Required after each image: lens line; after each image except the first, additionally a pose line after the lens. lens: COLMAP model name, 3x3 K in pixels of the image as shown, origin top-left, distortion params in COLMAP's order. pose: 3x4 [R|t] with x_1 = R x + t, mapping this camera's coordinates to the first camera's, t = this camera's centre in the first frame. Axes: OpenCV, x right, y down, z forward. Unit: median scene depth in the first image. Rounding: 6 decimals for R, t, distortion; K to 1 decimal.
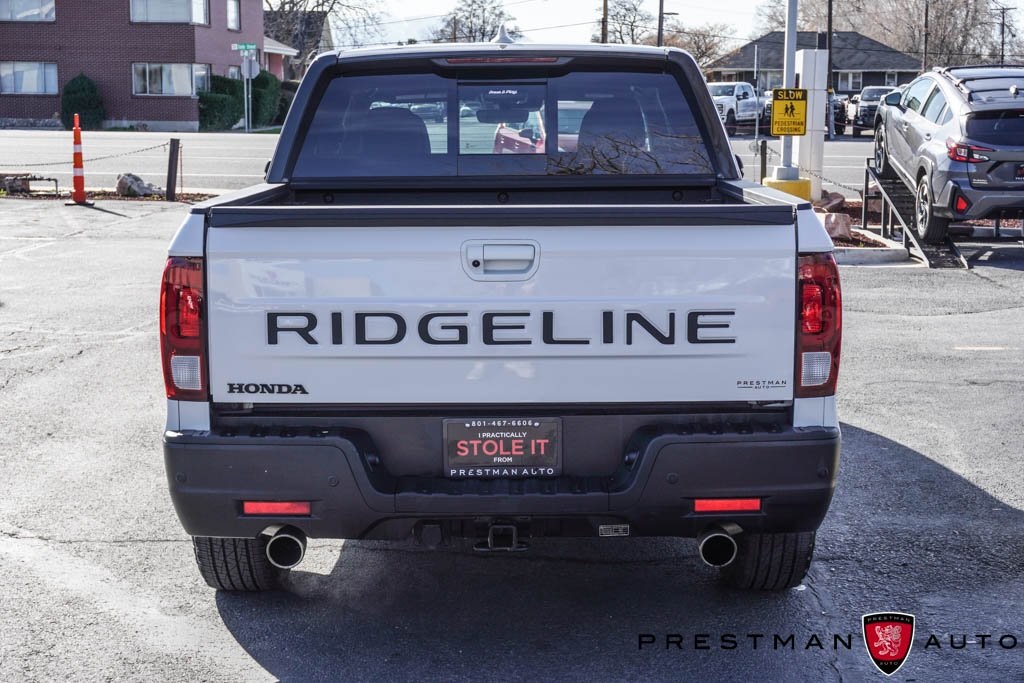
lens RADIAL K [[1570.3, 0, 512.1], [0, 1570.3, 340.0], [0, 0, 1]] dist [-0.006869, 0.000000]
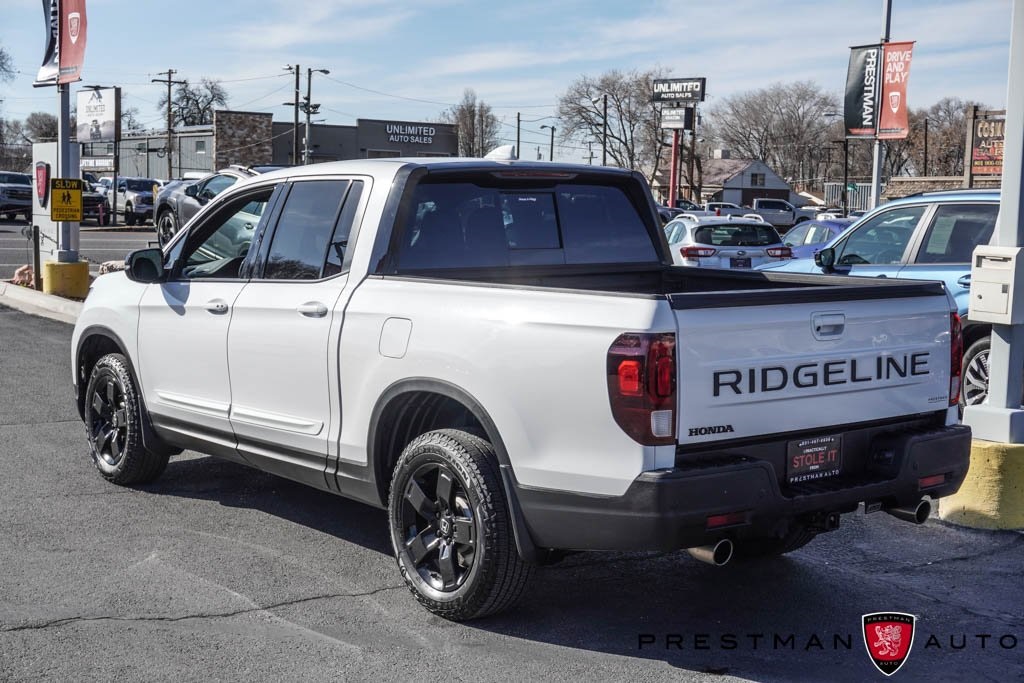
lens RADIAL K [[1437.3, 0, 512.5], [0, 1437.3, 341.3], [0, 0, 1]] dist [0.011054, 0.000000]
pose [[0.786204, -0.048588, 0.616054, -1.023590], [0.075151, 0.997023, -0.017273, -0.035099], [-0.613380, 0.059877, 0.787515, 0.146342]]
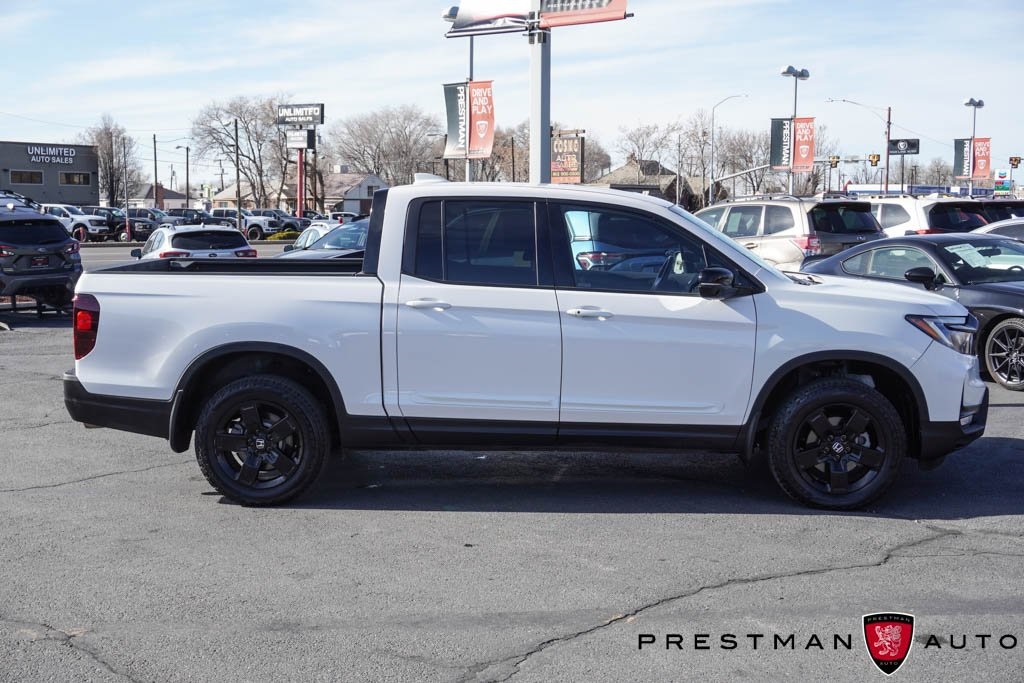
lens RADIAL K [[1328.8, 0, 511.4], [0, 1328.8, 338.8], [0, 0, 1]] dist [0.019648, 0.000000]
pose [[0.592357, -0.082213, 0.801470, -1.100009], [0.125404, 0.992064, 0.009078, -0.026712], [-0.795856, 0.095130, 0.597966, 0.078516]]
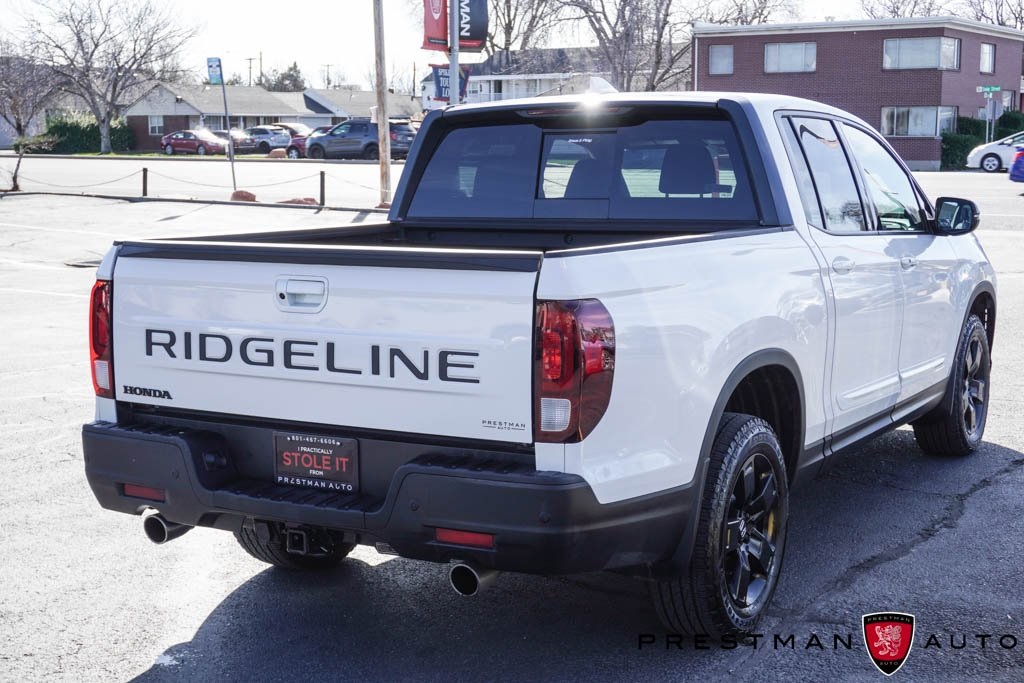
lens RADIAL K [[1436.9, 0, 508.9], [0, 1436.9, 342.3], [0, 0, 1]] dist [0.040477, 0.000000]
pose [[0.865920, 0.060783, -0.496475, 0.625537], [-0.067179, 0.997728, 0.004981, -0.031079], [0.495650, 0.029040, 0.868037, 0.179409]]
